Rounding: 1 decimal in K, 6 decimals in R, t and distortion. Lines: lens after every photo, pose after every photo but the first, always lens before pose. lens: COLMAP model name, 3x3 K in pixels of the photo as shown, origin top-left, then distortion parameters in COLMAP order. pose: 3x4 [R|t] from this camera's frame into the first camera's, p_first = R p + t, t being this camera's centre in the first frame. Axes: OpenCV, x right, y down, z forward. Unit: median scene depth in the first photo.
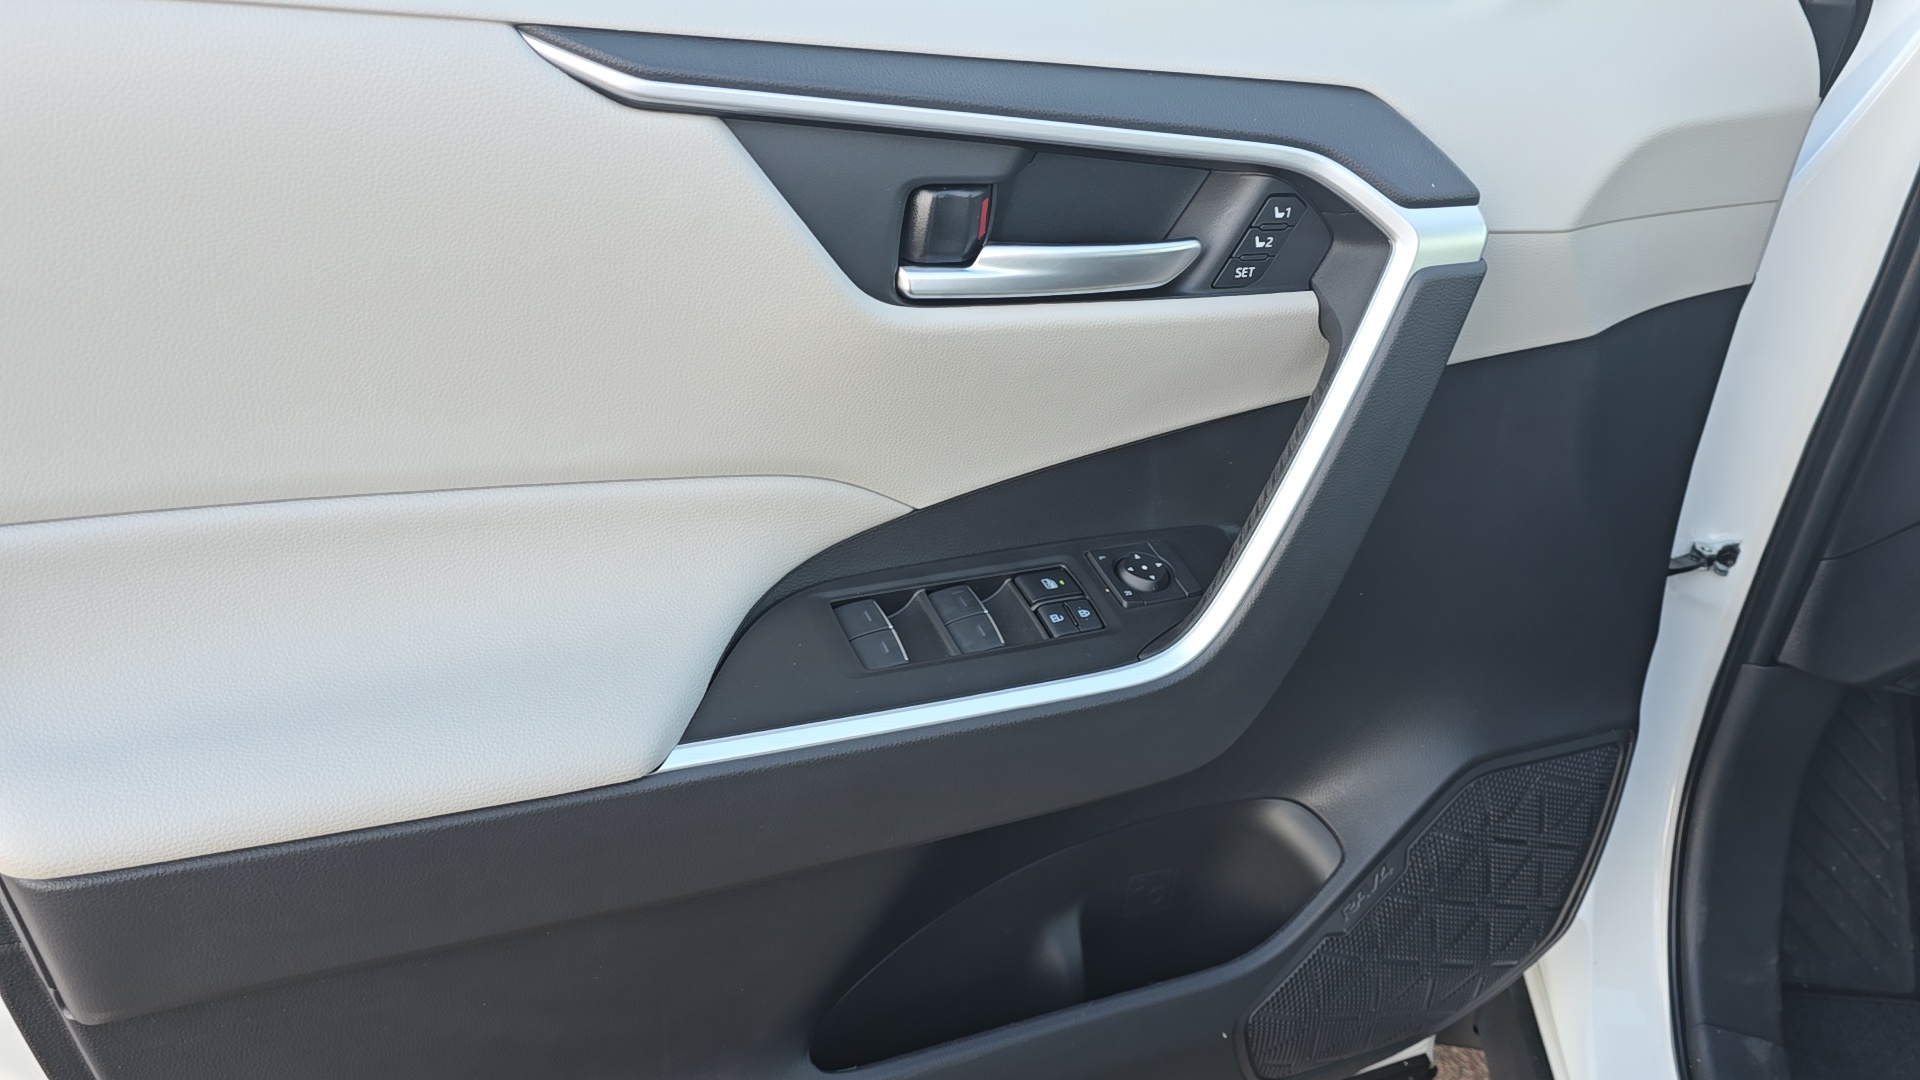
lens RADIAL K [[1587.7, 0, 962.2], [0, 1587.7, 559.6], [0, 0, 1]] dist [-0.008404, 0.014804]
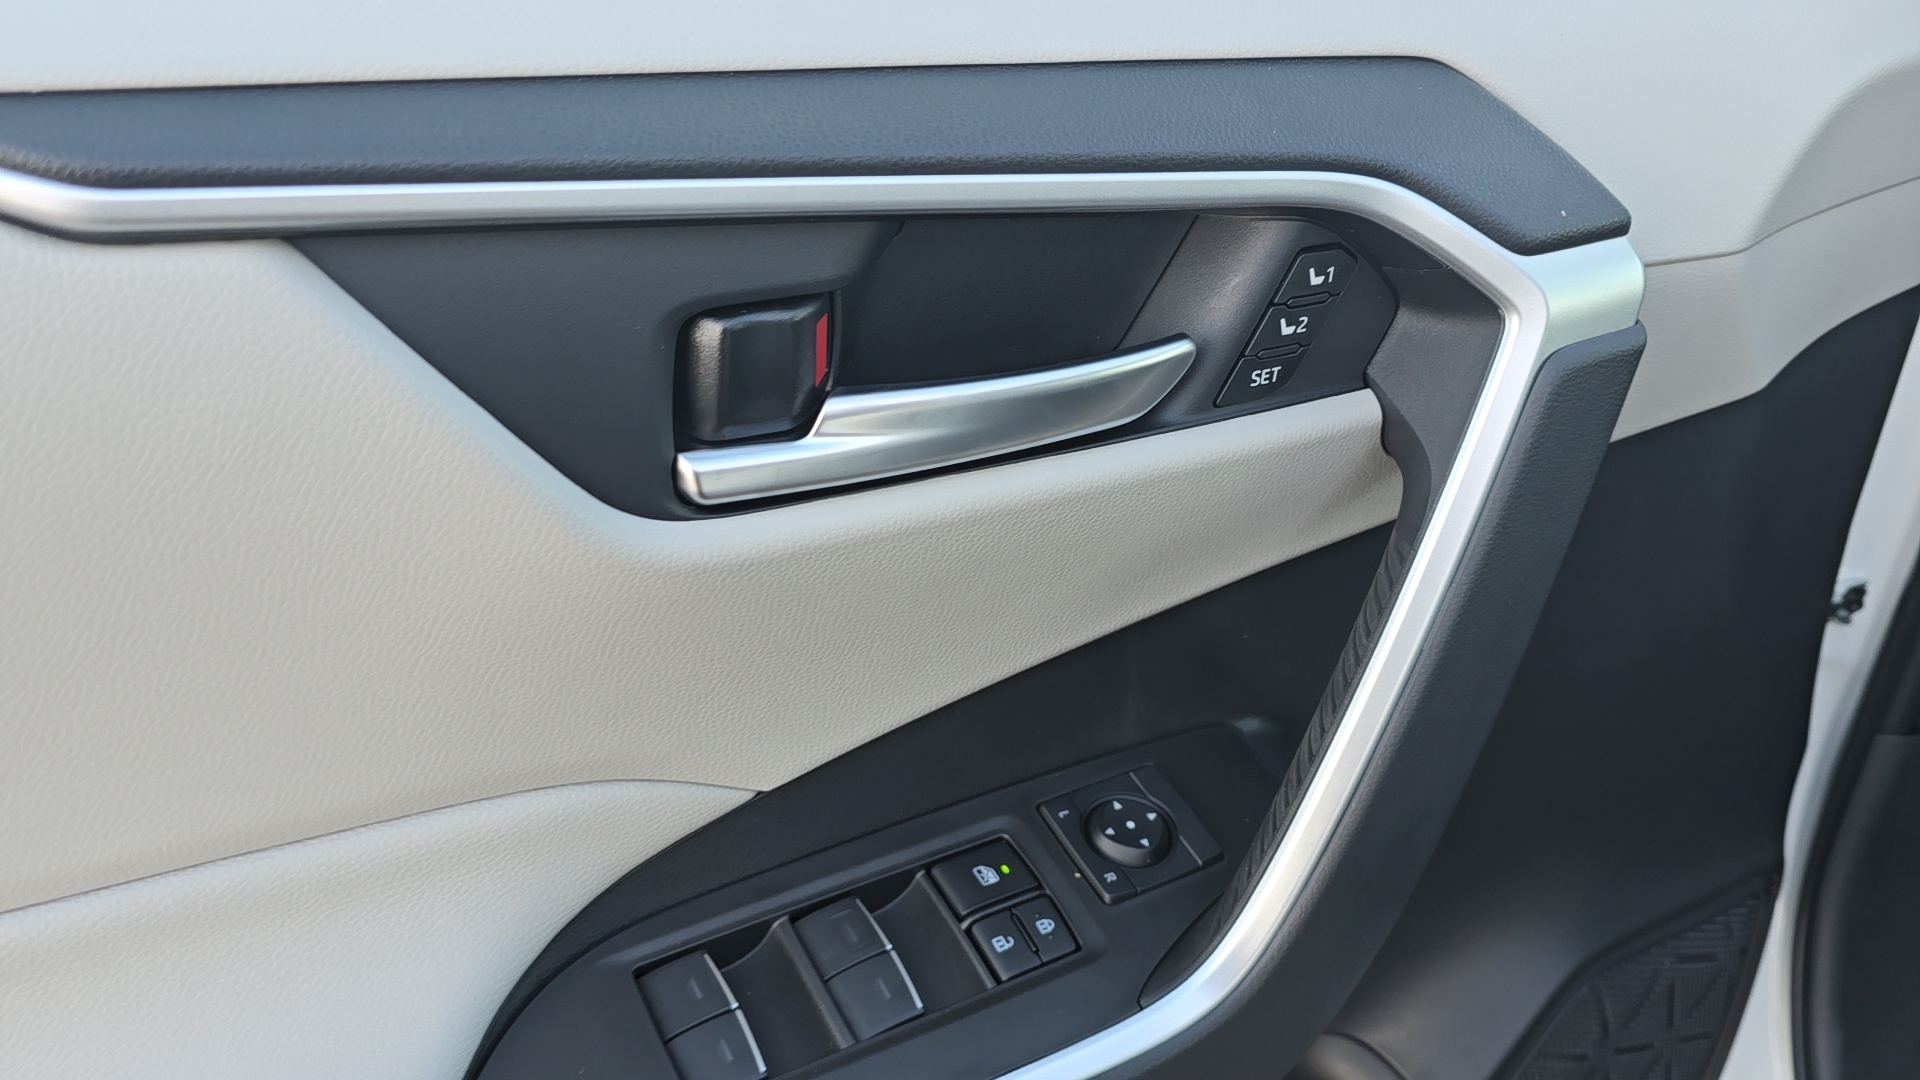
lens RADIAL K [[1587.7, 0, 954.8], [0, 1587.7, 525.9], [0, 0, 1]] dist [-0.008404, 0.014804]
pose [[0.994740, -0.088549, 0.051484, 0.023768], [0.086847, 0.995627, 0.034419, -0.154045], [-0.054307, -0.029767, 0.998081, 0.396003]]
